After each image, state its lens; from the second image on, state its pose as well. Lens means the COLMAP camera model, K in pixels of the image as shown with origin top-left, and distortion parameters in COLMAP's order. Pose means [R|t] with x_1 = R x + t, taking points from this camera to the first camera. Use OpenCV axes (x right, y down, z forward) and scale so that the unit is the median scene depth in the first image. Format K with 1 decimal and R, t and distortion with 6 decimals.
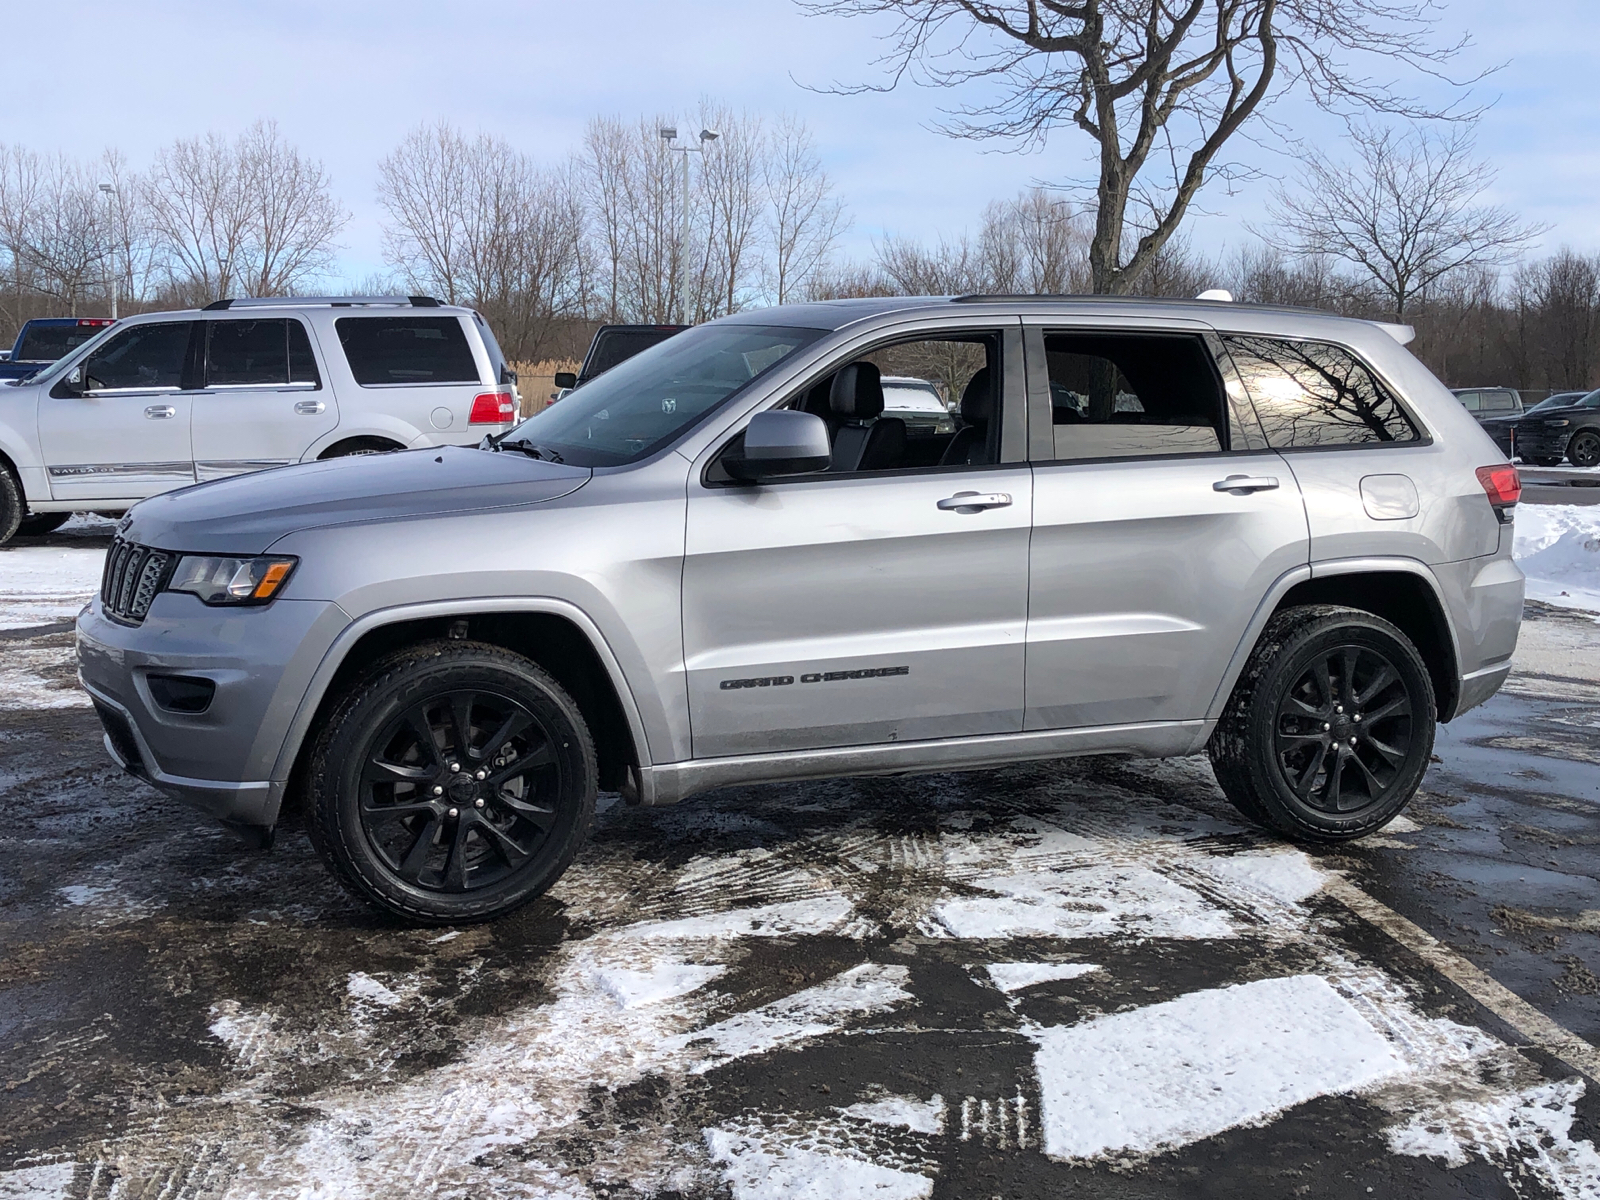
lens RADIAL K [[2029.5, 0, 796.0], [0, 2029.5, 551.5], [0, 0, 1]] dist [0.174904, -0.594410]
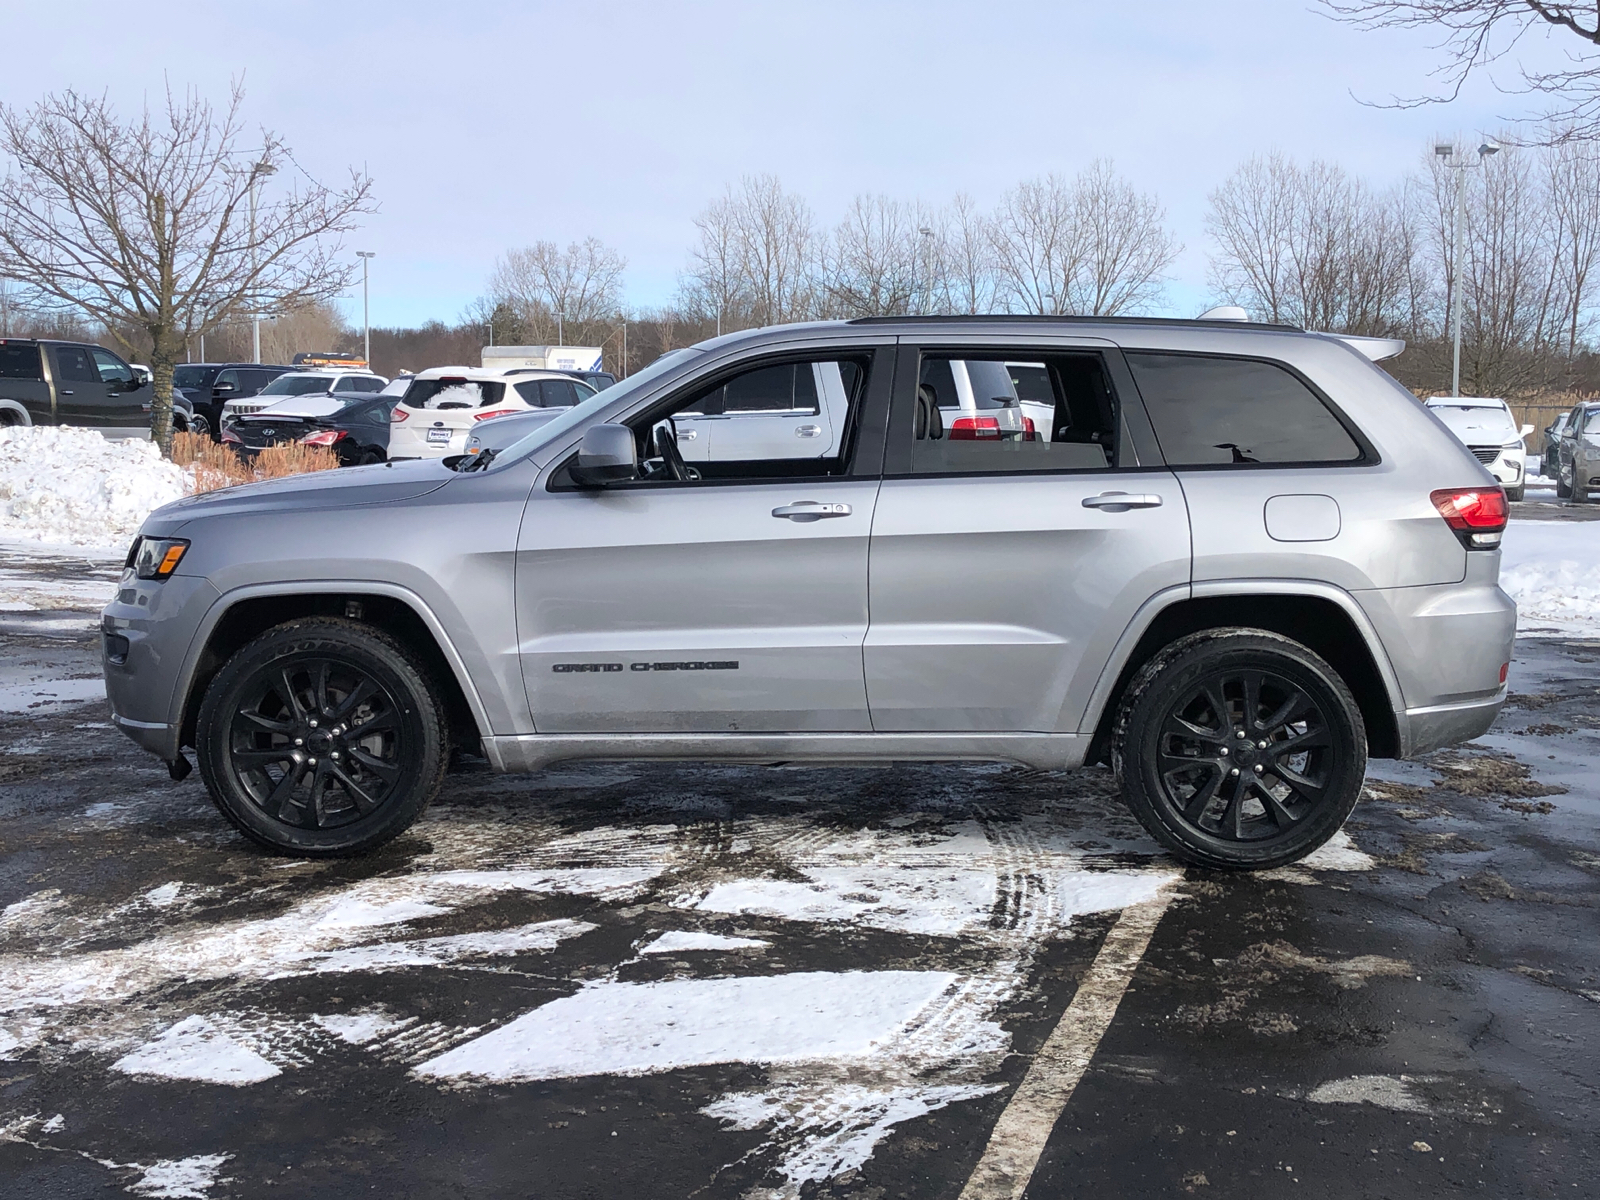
lens RADIAL K [[2029.5, 0, 796.0], [0, 2029.5, 551.5], [0, 0, 1]] dist [0.174904, -0.594410]
pose [[0.914154, 0.028705, -0.404350, 0.540209], [-0.034592, 0.999375, -0.007260, 0.005069], [0.403889, 0.020624, 0.914575, 0.026720]]
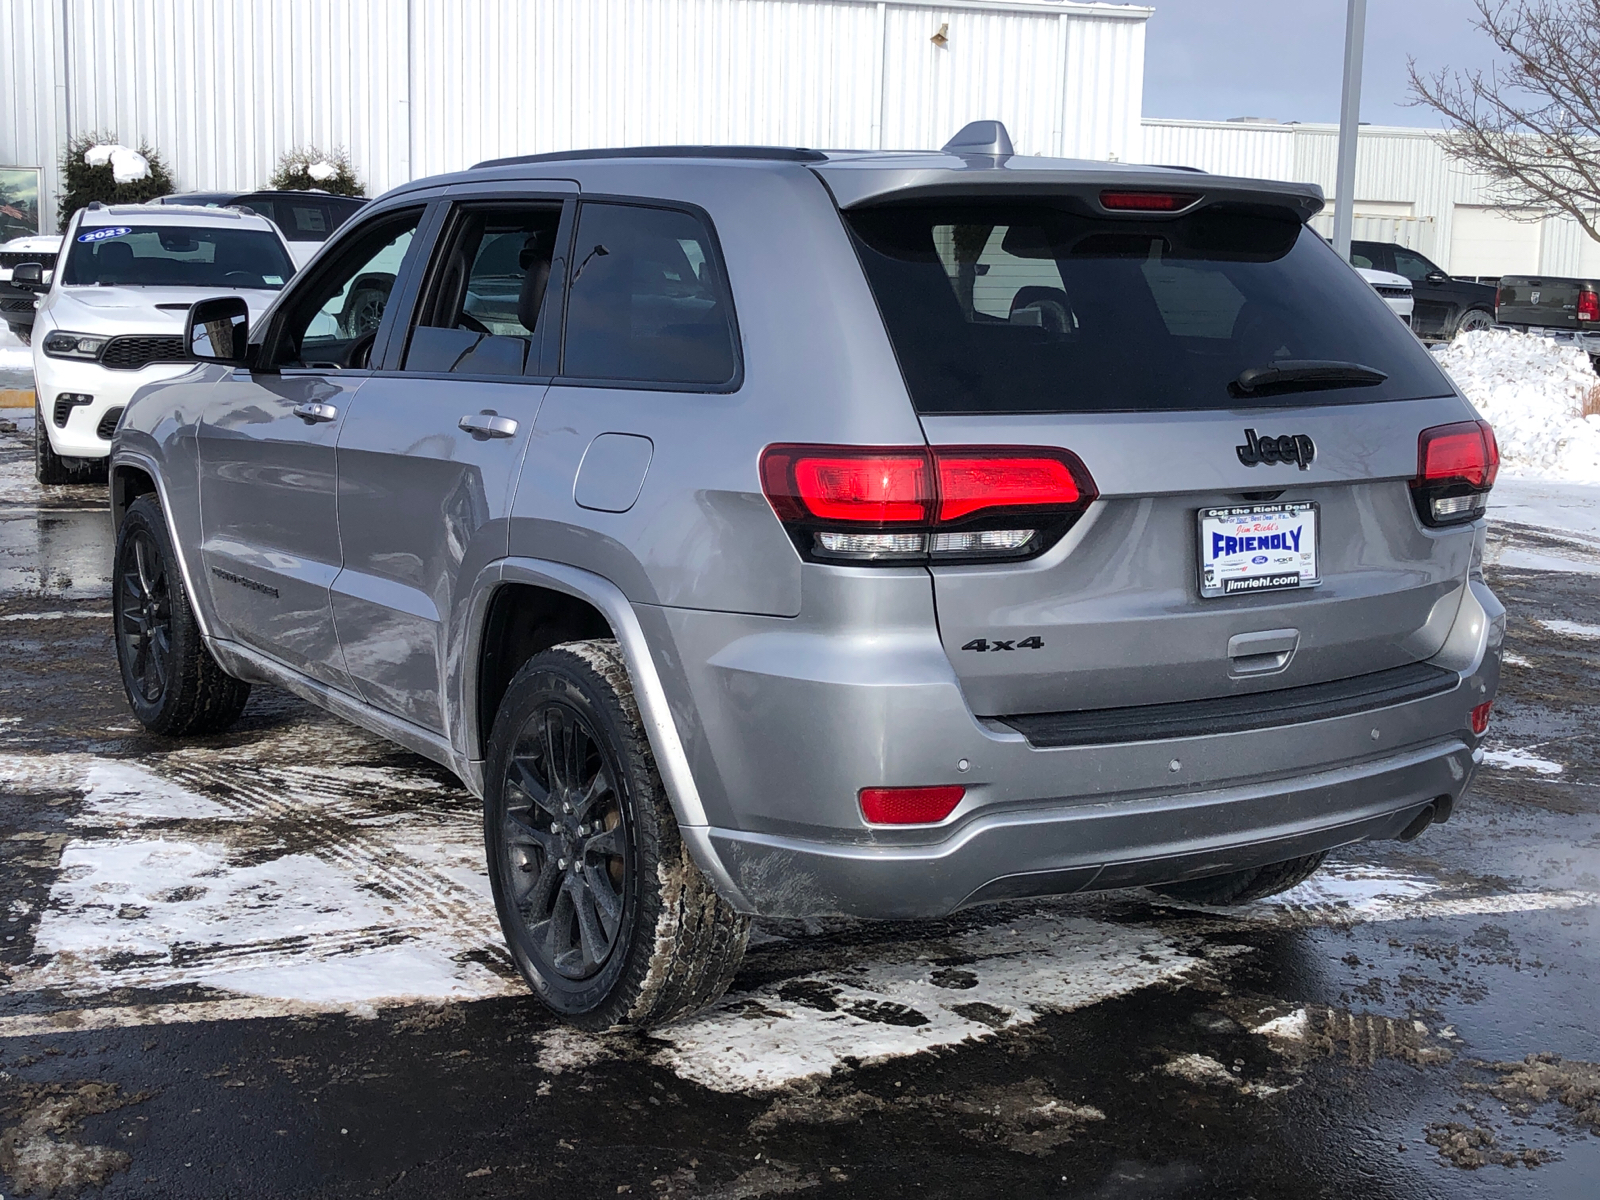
lens RADIAL K [[2029.5, 0, 796.0], [0, 2029.5, 551.5], [0, 0, 1]] dist [0.174904, -0.594410]
pose [[0.154955, 0.124803, -0.980007, 1.010748], [-0.103812, 0.988553, 0.109477, -0.085090], [0.982452, 0.084772, 0.166137, 1.119718]]
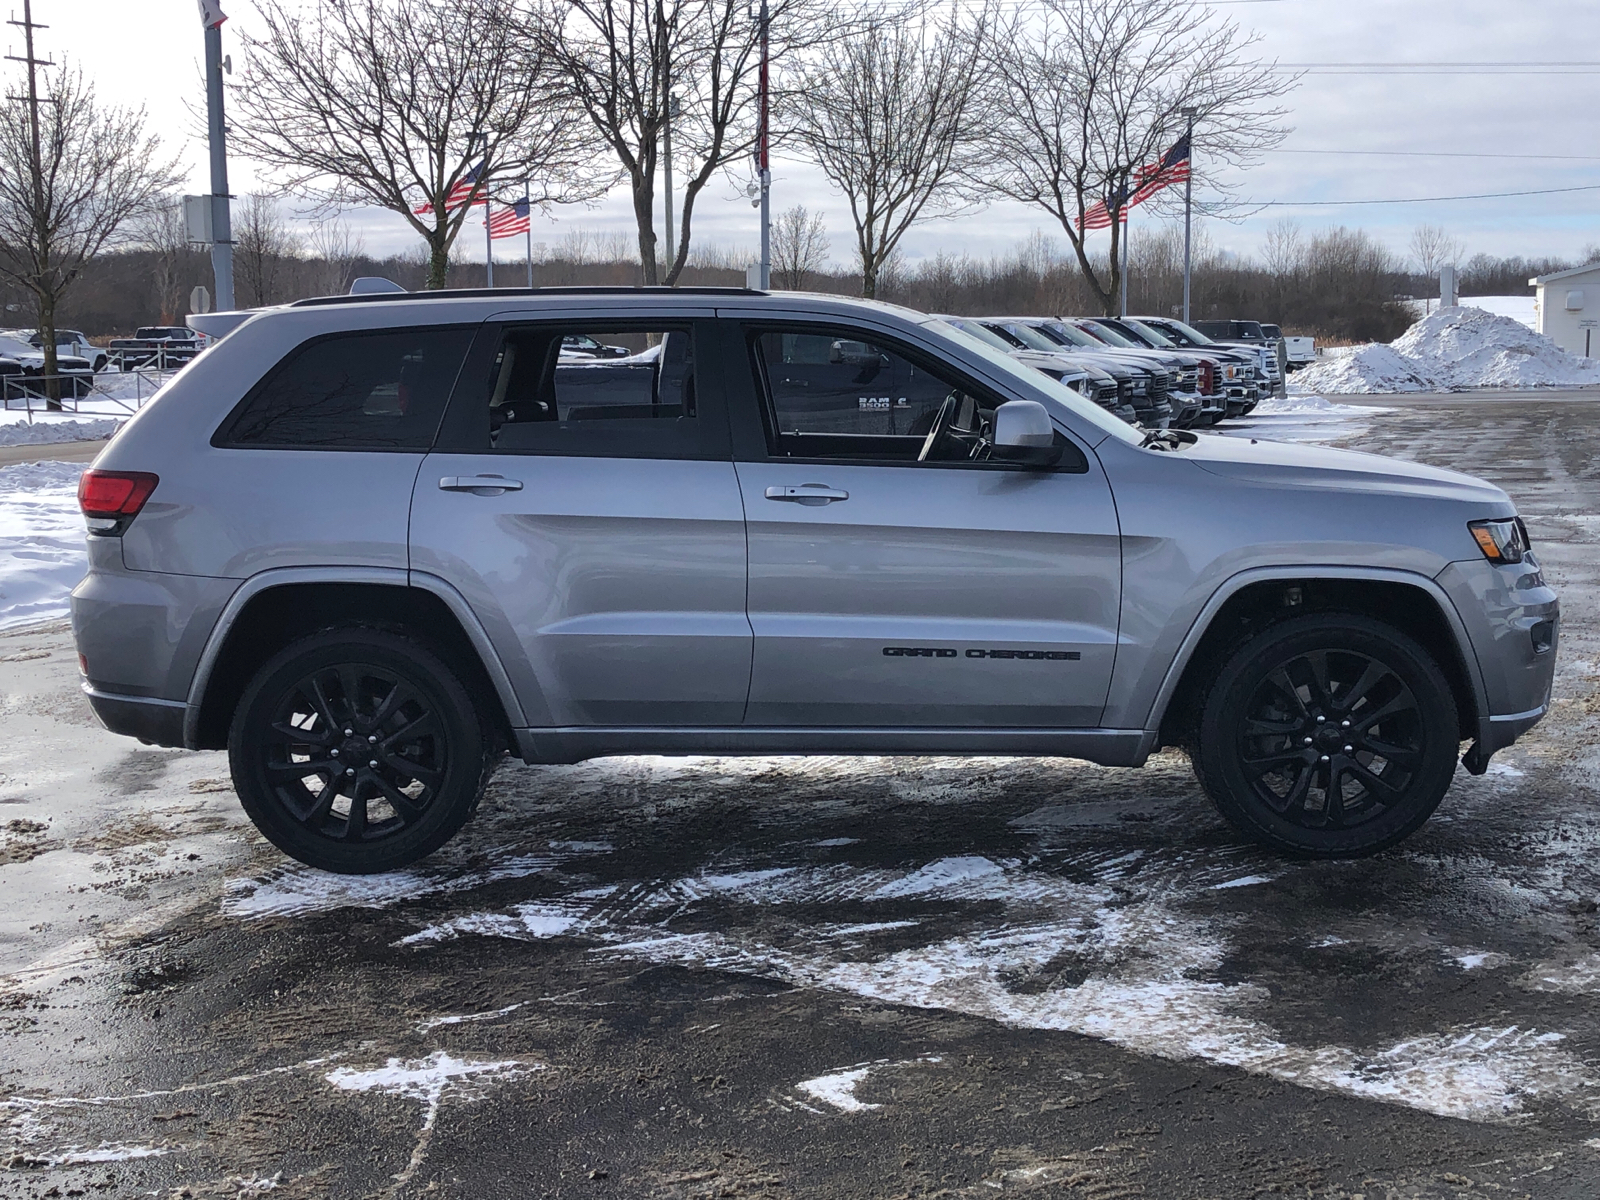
lens RADIAL K [[2029.5, 0, 796.0], [0, 2029.5, 551.5], [0, 0, 1]] dist [0.174904, -0.594410]
pose [[-0.905289, -0.045291, 0.422375, -0.484709], [0.040677, 0.980489, 0.192322, -0.230280], [-0.422844, 0.191288, -0.885783, 2.302839]]
